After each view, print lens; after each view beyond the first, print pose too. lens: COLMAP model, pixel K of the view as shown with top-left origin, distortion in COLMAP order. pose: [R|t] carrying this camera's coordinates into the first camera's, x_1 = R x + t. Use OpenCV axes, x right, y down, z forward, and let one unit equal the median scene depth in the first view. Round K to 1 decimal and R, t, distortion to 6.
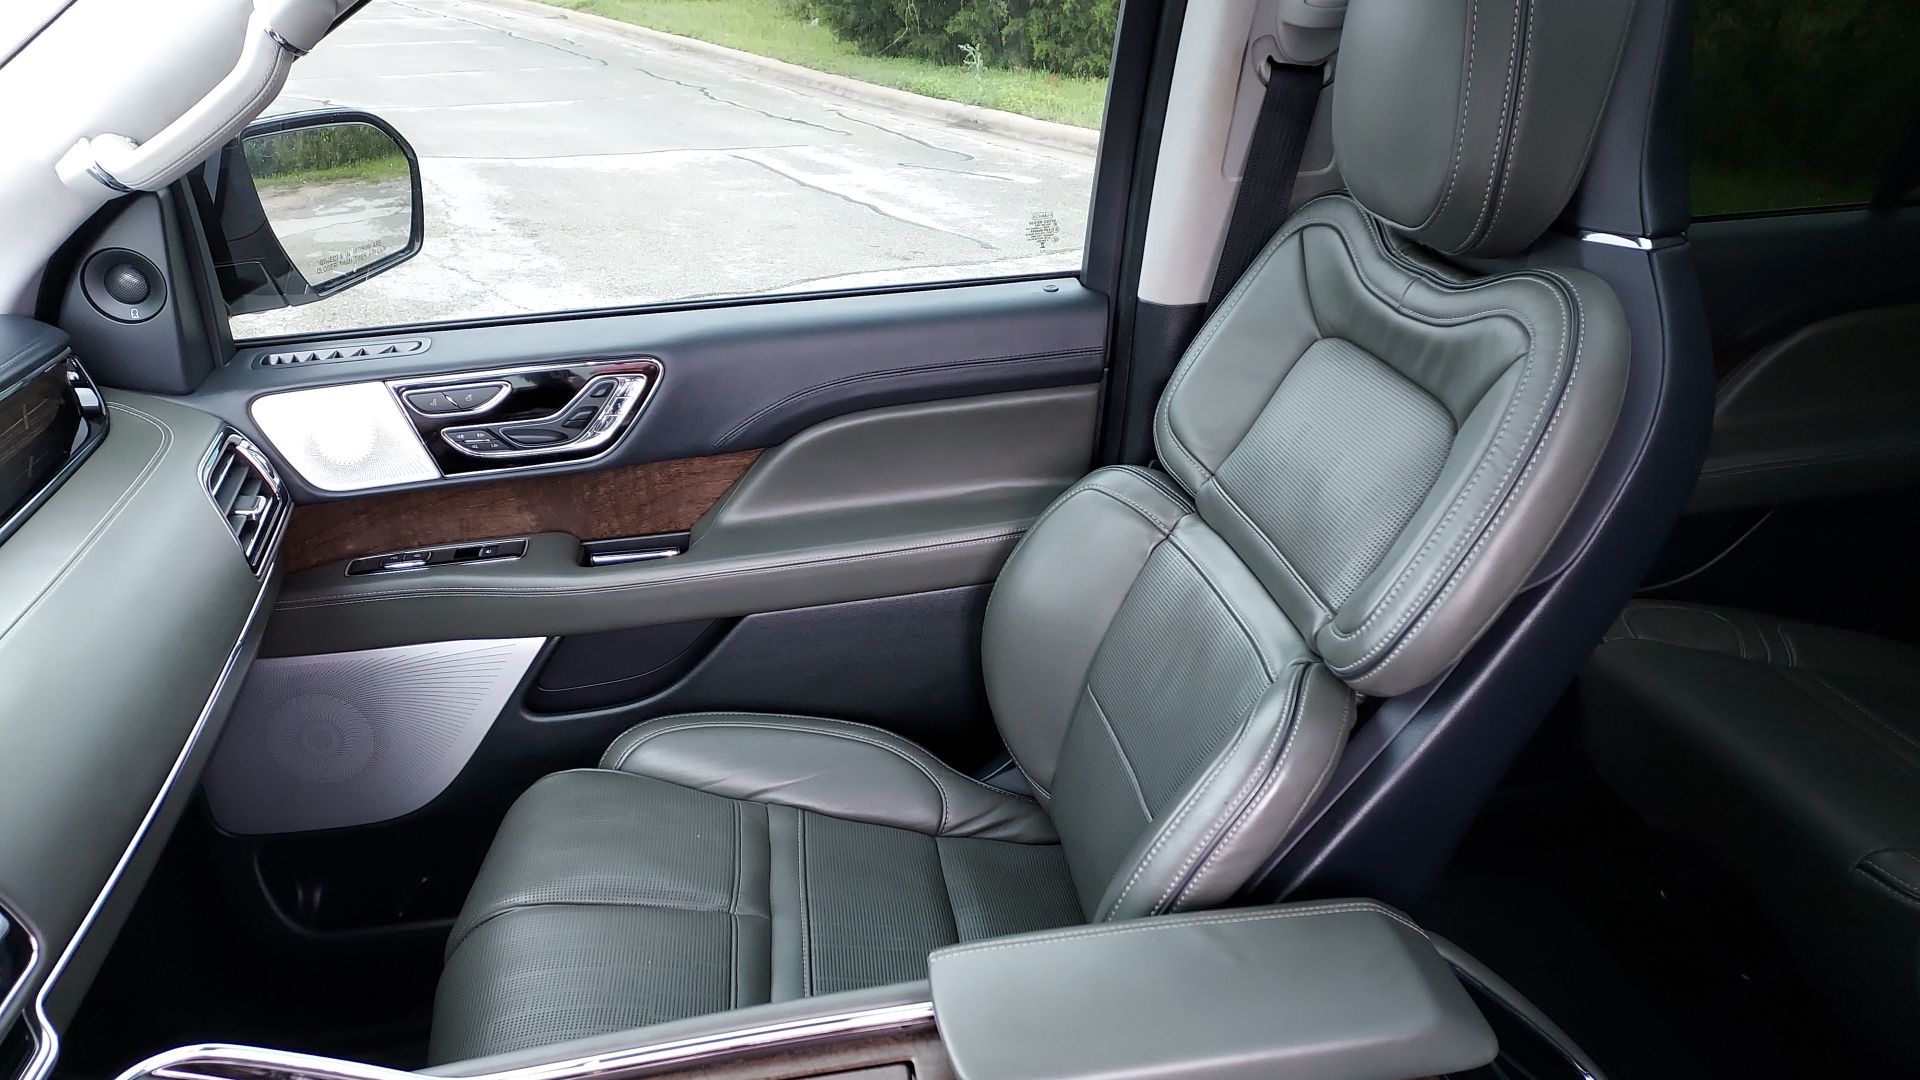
lens RADIAL K [[1350.4, 0, 978.2], [0, 1350.4, 545.3], [0, 0, 1]] dist [0.075373, -0.083338]
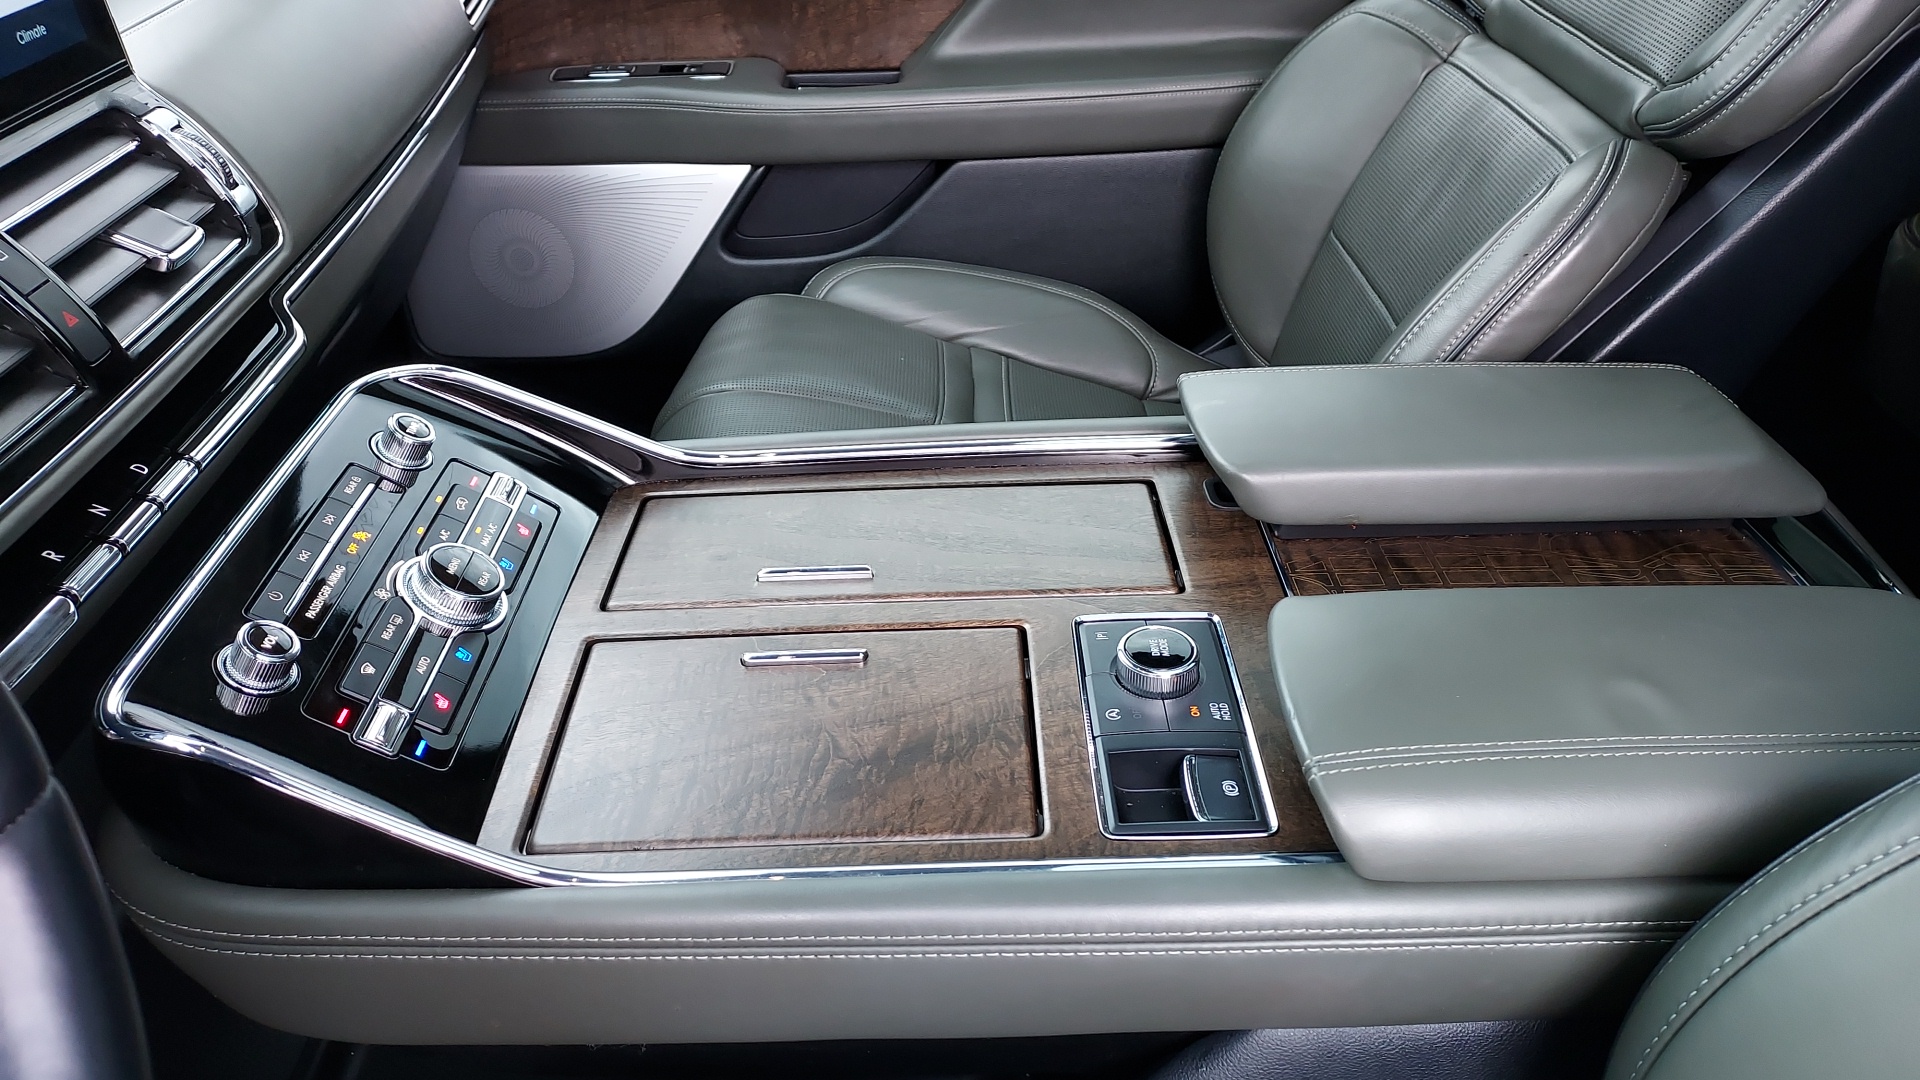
lens RADIAL K [[1376.4, 0, 978.0], [0, 1376.4, 540.6], [0, 0, 1]] dist [0.020077, -0.000778]
pose [[0.991430, 0.087296, -0.097192, -0.043291], [-0.070425, 0.983744, 0.165192, 0.161099], [0.110033, -0.156932, 0.981461, 0.030293]]
